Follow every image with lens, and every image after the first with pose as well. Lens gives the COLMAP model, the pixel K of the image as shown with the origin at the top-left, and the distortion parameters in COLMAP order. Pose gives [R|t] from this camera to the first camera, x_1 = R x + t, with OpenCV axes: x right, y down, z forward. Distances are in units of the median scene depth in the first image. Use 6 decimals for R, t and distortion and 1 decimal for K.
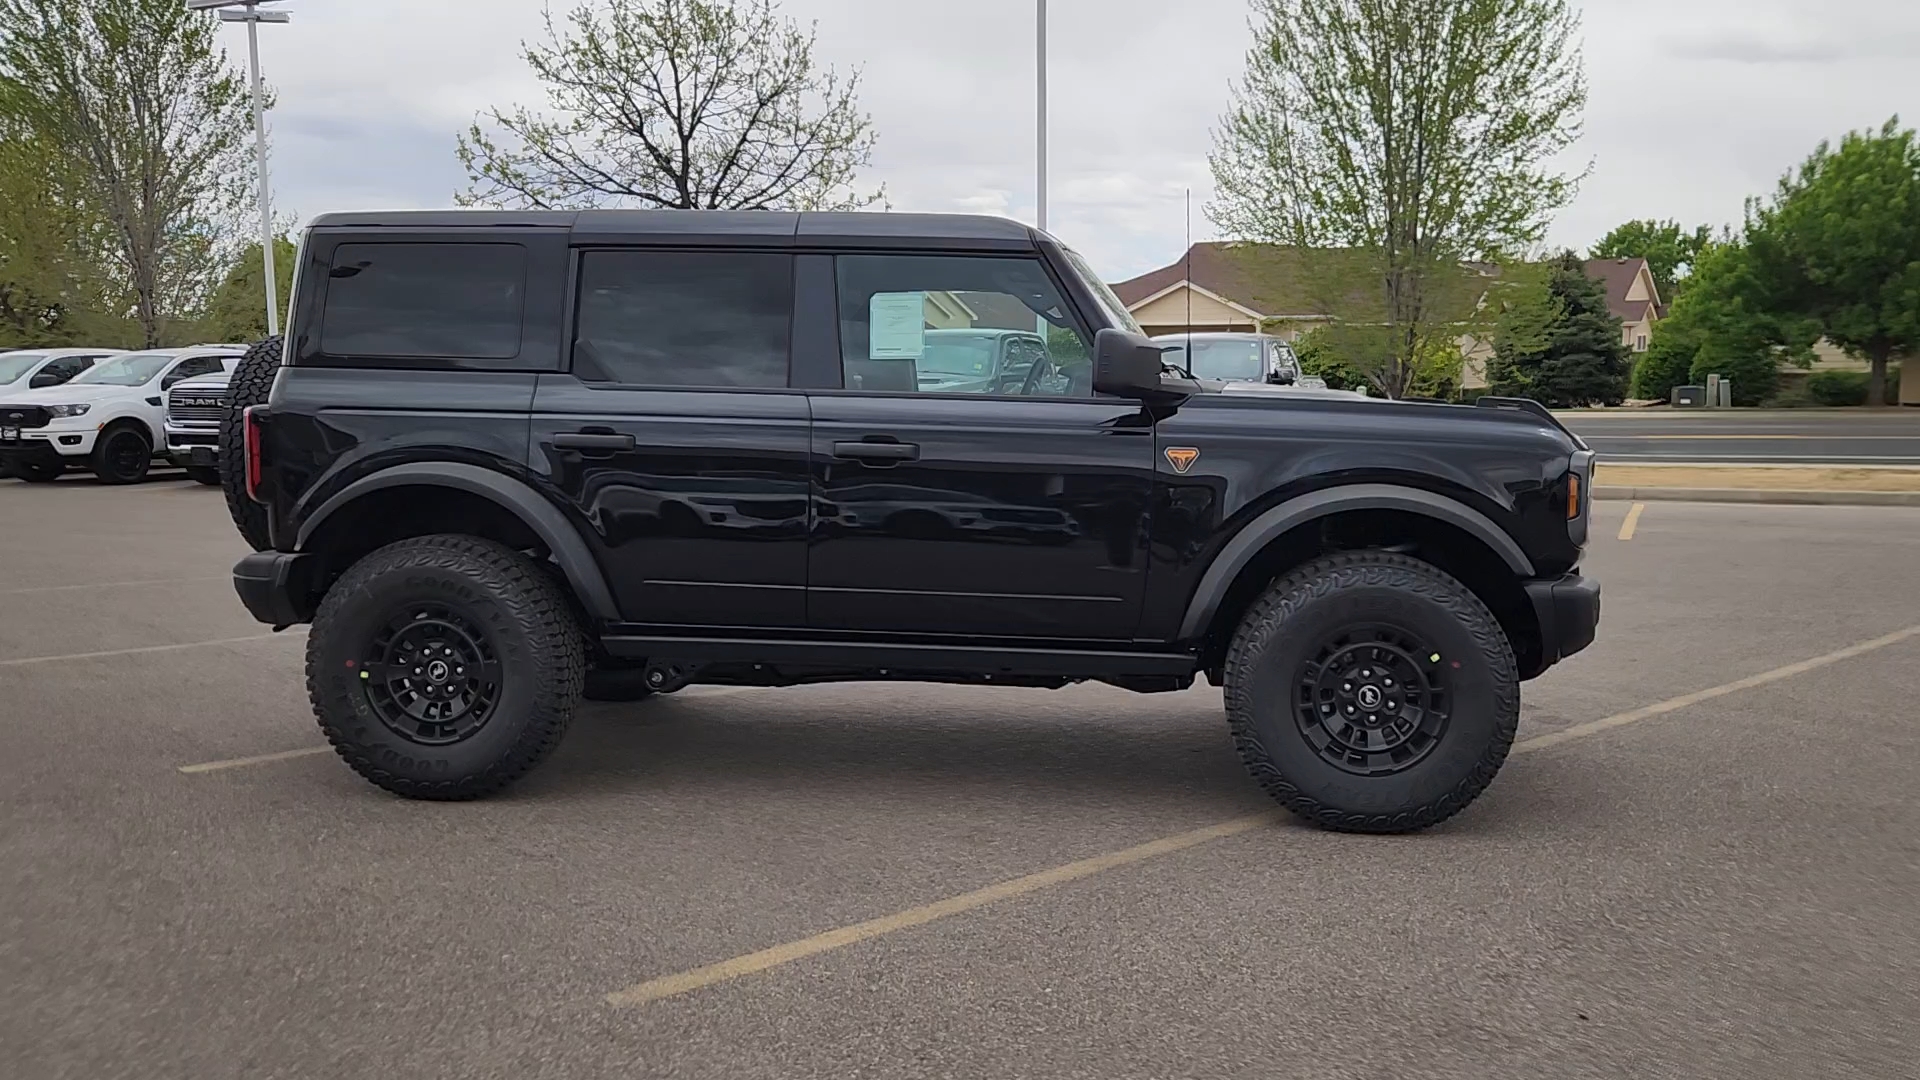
lens RADIAL K [[1629.3, 0, 950.4], [0, 1629.3, 549.0], [0, 0, 1]] dist [0.033464, -0.017608]
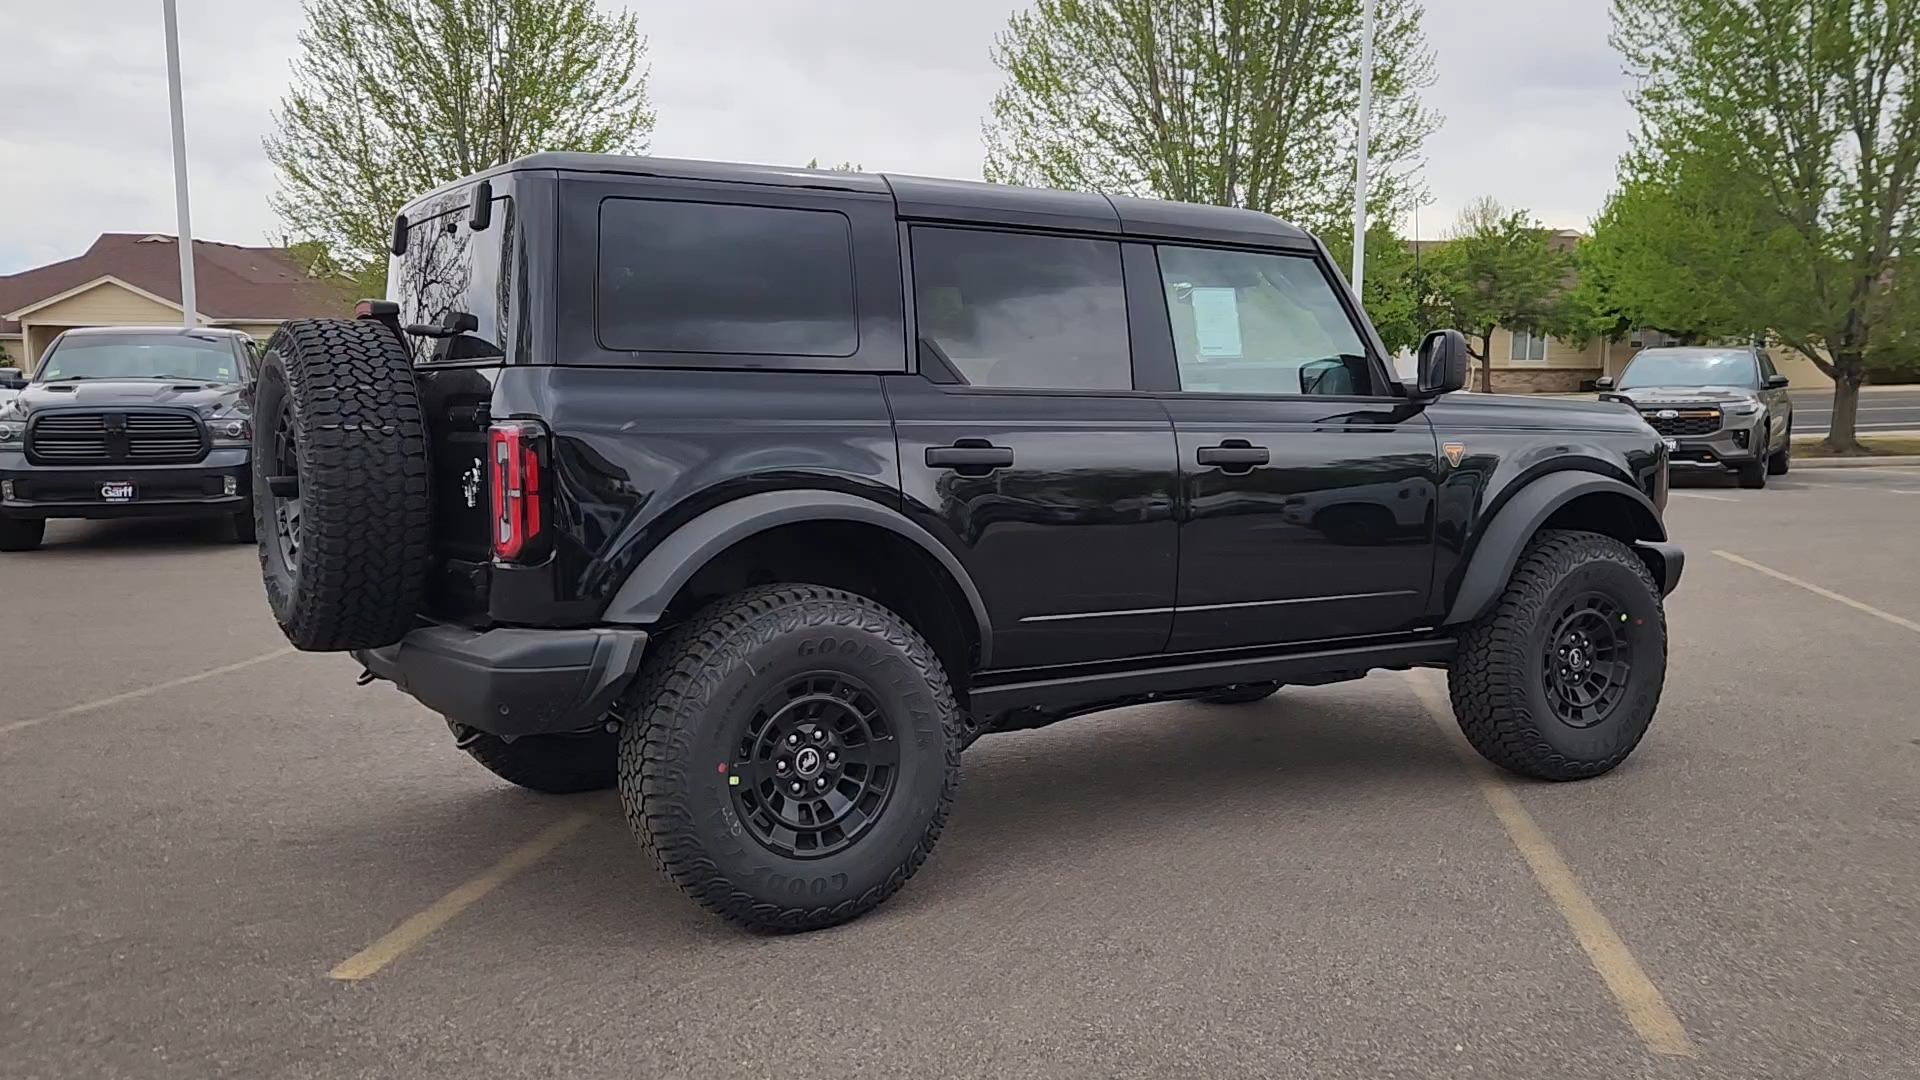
lens RADIAL K [[1629.3, 0, 947.1], [0, 1629.3, 547.7], [0, 0, 1]] dist [0.033464, -0.017608]
pose [[0.781930, -0.066974, 0.619758, -0.733171], [0.070695, 0.997325, 0.018581, -0.035363], [-0.619344, 0.029285, 0.784573, 0.354926]]
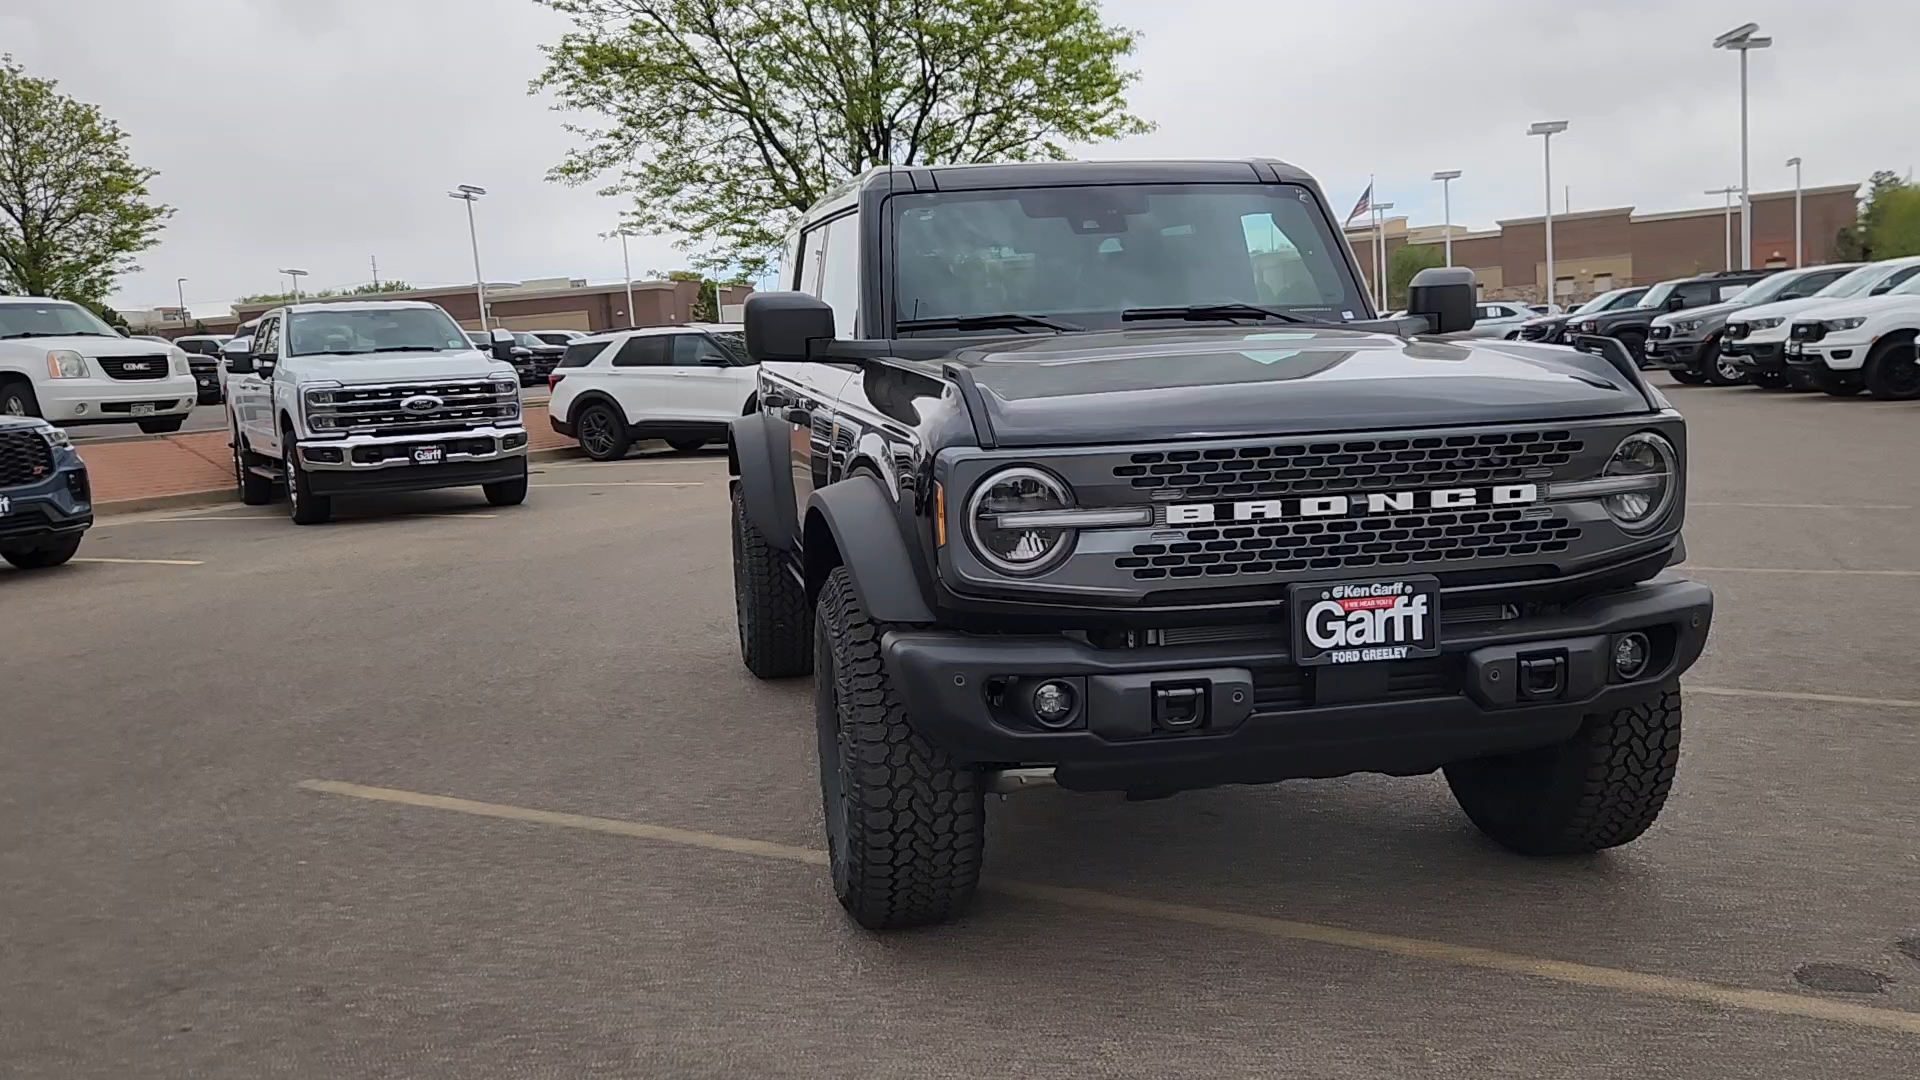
lens RADIAL K [[1629.3, 0, 949.2], [0, 1629.3, 546.6], [0, 0, 1]] dist [0.033464, -0.017608]
pose [[0.309903, 0.105944, -0.944847, 0.942602], [-0.048977, 0.994232, 0.095417, -0.077165], [0.949506, 0.016706, 0.313304, 0.741403]]
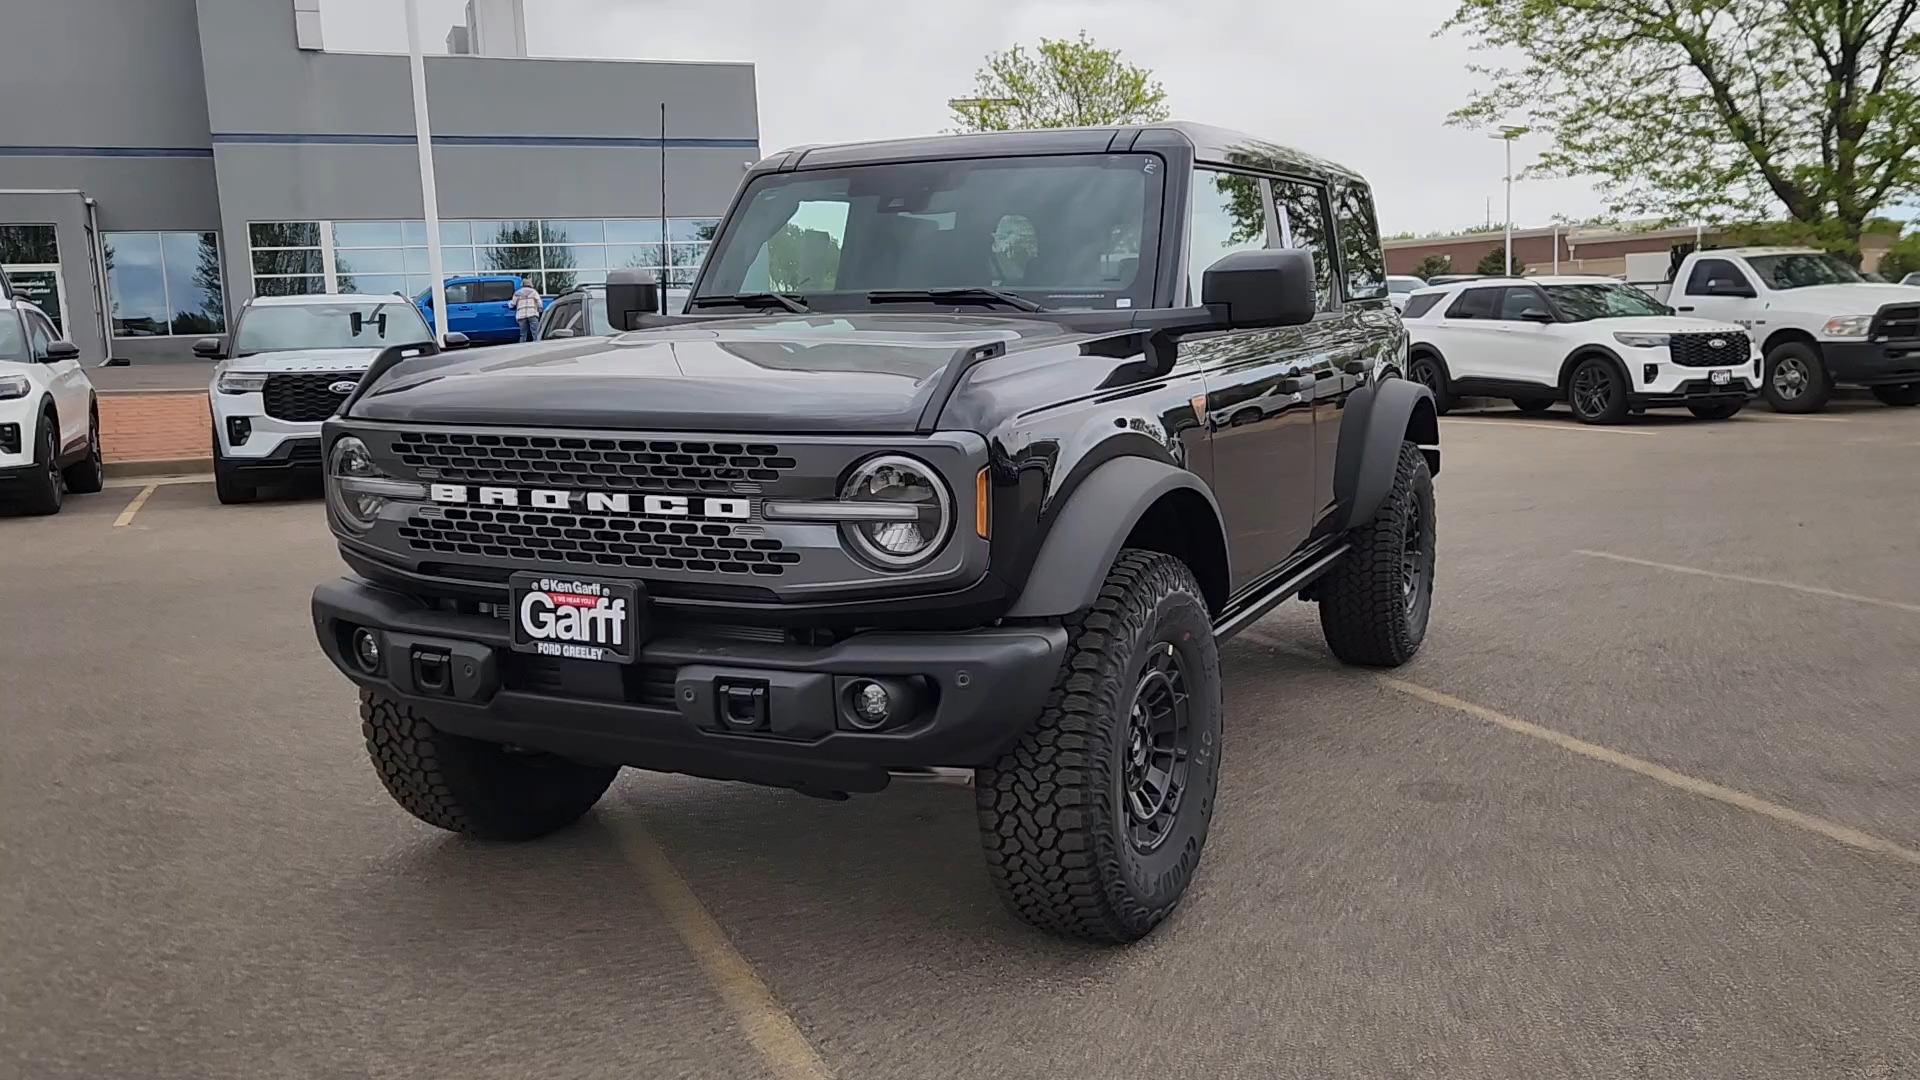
lens RADIAL K [[1629.3, 0, 953.4], [0, 1629.3, 547.0], [0, 0, 1]] dist [0.033464, -0.017608]
pose [[-0.332163, 0.138020, -0.933069, 0.937715], [-0.077492, 0.981899, 0.172829, -0.142923], [0.940033, 0.129713, -0.315455, 1.416396]]
